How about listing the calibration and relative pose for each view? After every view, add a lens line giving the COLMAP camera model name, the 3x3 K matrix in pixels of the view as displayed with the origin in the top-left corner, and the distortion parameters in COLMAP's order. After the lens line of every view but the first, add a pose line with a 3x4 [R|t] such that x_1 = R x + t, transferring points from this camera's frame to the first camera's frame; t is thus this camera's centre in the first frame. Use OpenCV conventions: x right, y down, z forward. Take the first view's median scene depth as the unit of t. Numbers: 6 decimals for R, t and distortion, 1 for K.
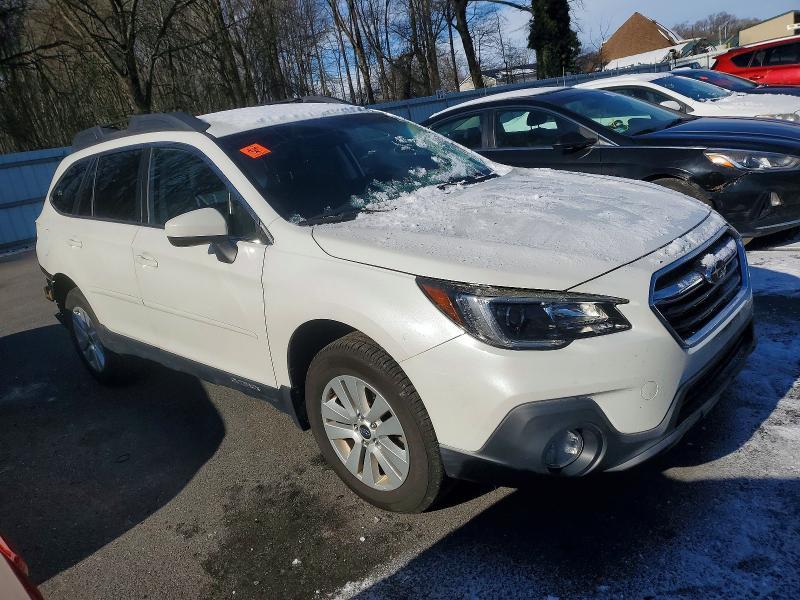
lens RADIAL K [[612.9, 0, 400.8], [0, 612.9, 301.1], [0, 0, 1]] dist [0.007632, 0.000986]
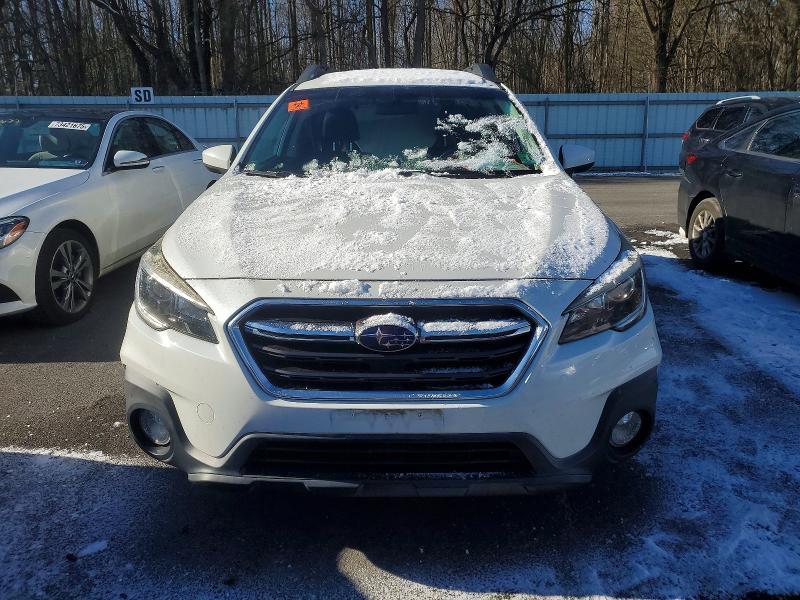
lens RADIAL K [[612.9, 0, 400.7], [0, 612.9, 299.0], [0, 0, 1]] dist [0.007632, 0.000986]
pose [[0.686040, 0.351246, -0.637161, 0.772228], [-0.312405, 0.933118, 0.178027, -0.183490], [0.657078, 0.076918, 0.749888, 0.338759]]
